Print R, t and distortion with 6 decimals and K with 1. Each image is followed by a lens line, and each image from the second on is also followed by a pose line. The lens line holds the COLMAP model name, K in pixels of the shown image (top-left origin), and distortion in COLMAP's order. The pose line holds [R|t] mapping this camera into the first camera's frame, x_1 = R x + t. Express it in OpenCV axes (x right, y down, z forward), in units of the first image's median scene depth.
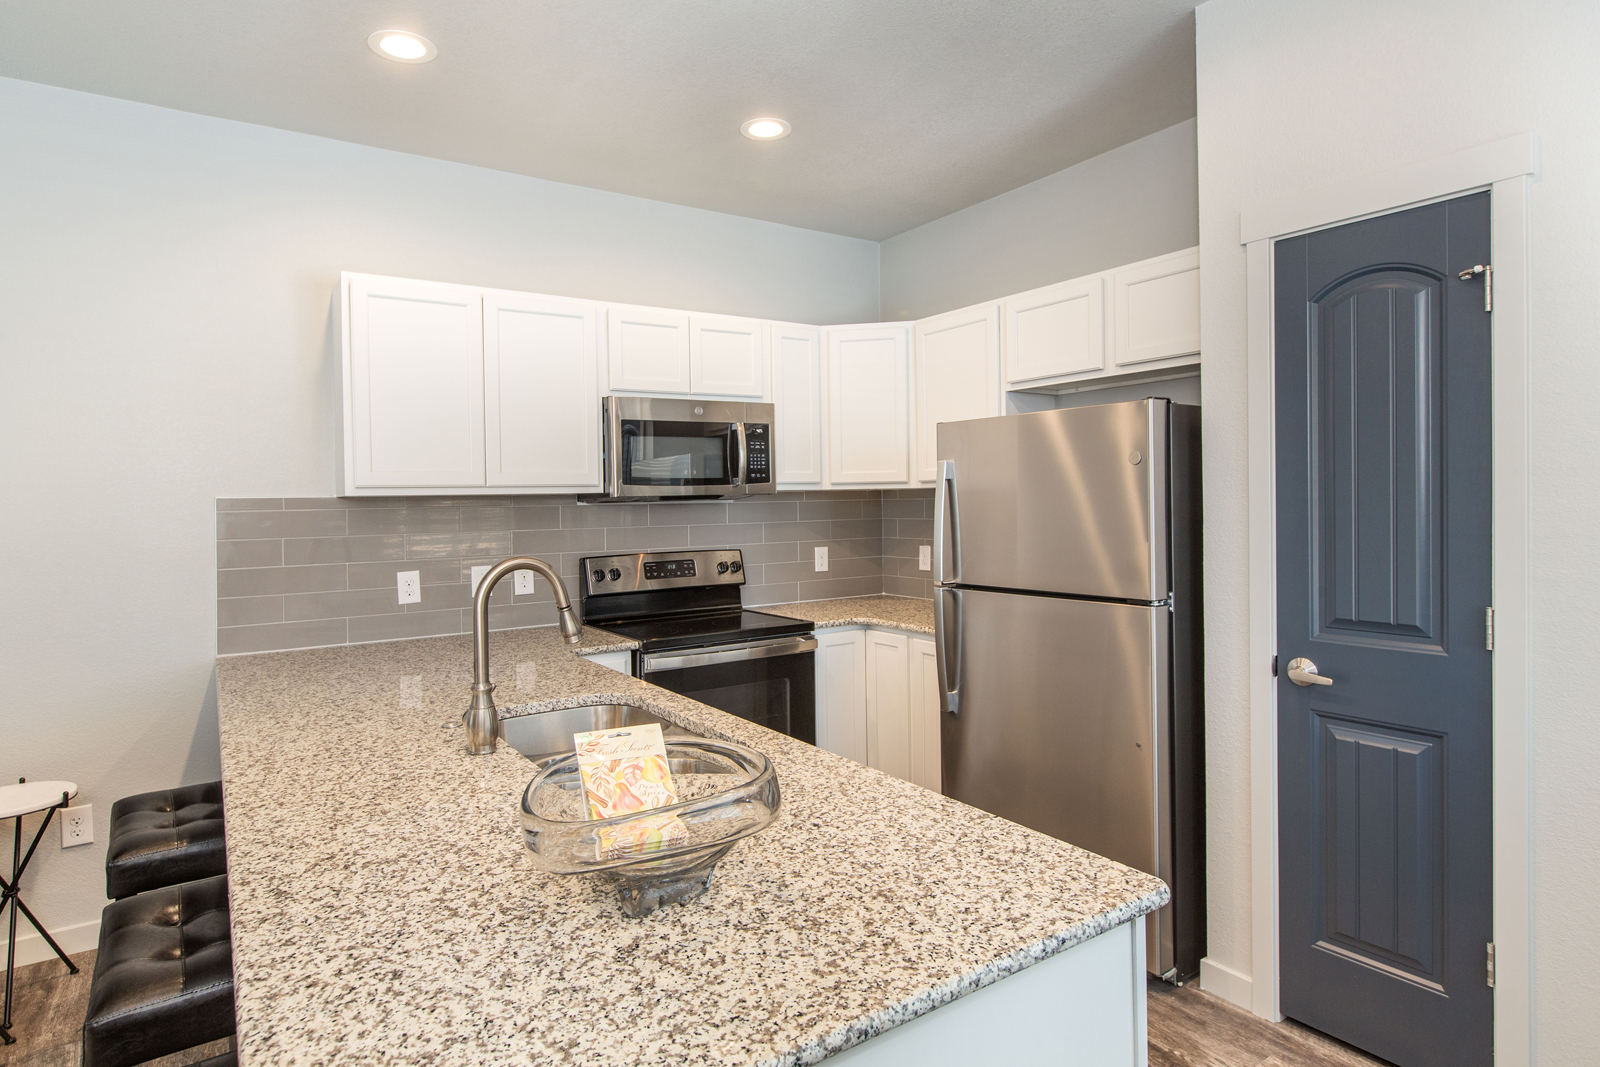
lens RADIAL K [[894.3, 0, 747.8], [0, 894.3, 492.8], [0, 0, 1]] dist [-0.002342, 0.007462]
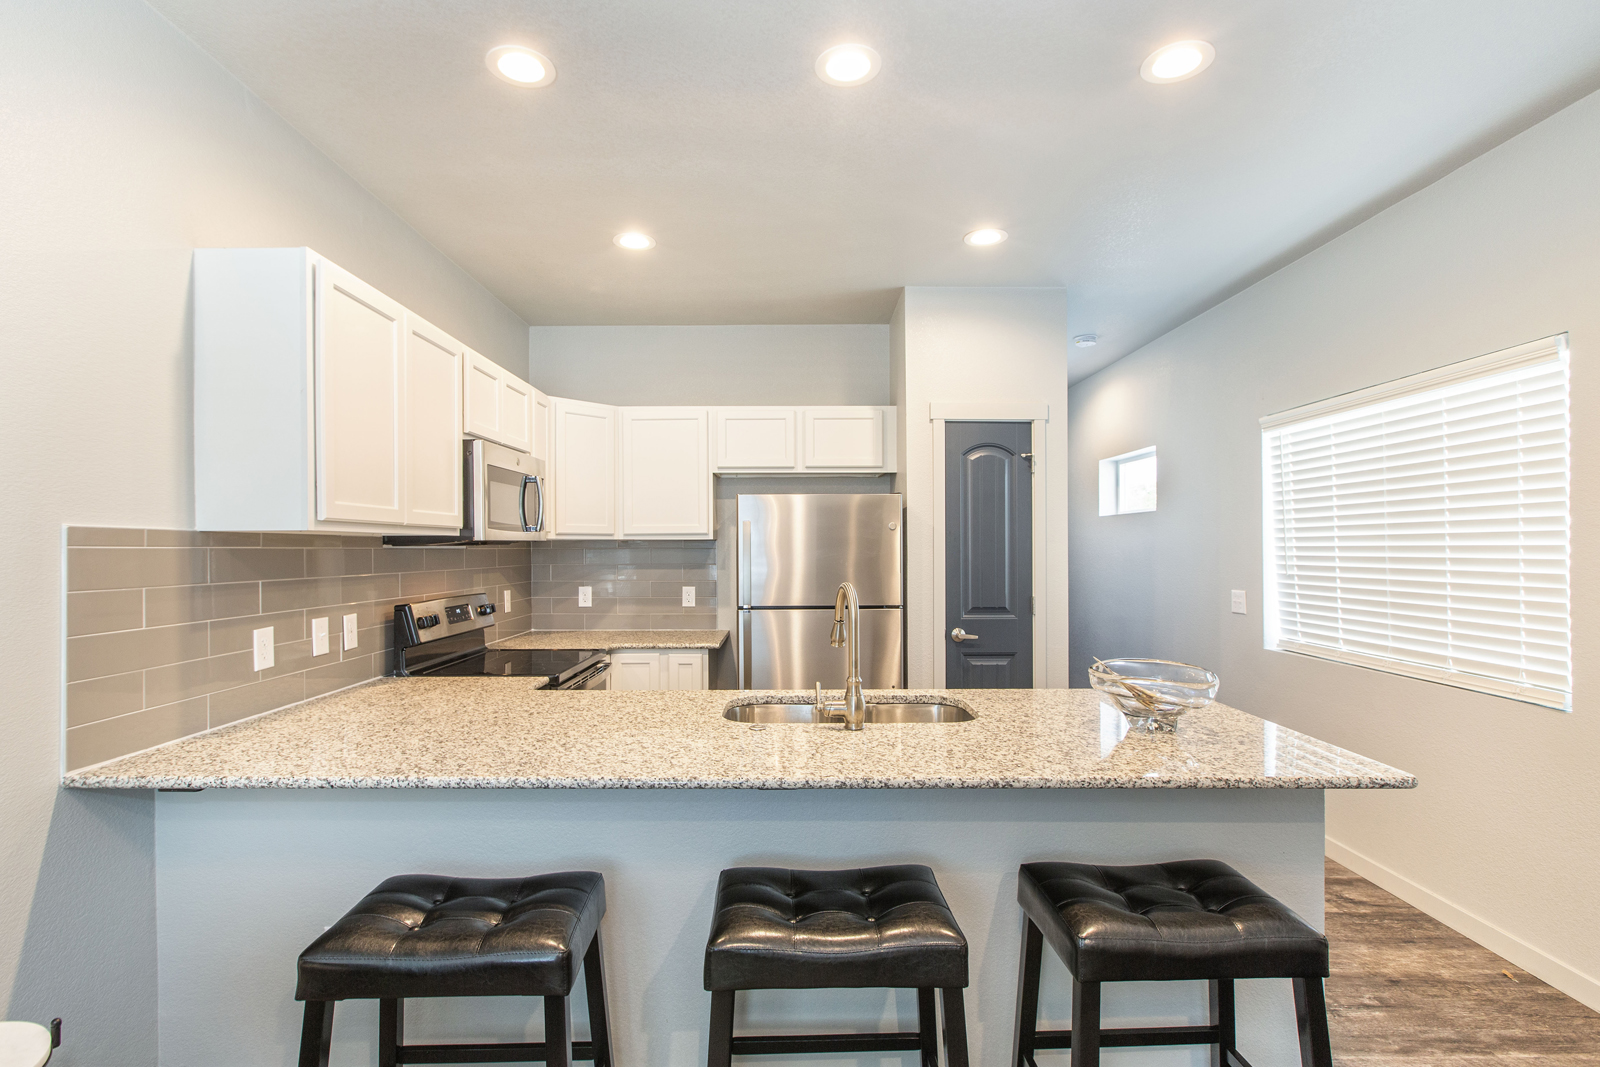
lens RADIAL K [[799.8, 0, 773.6], [0, 799.8, 536.0], [0, 0, 1]] dist [-0.000486, 0.001506]
pose [[0.538705, 0.028881, 0.841999, -1.023145], [-0.014489, 0.999582, -0.025016, 0.024244], [-0.842370, 0.001277, 0.538899, 0.335303]]
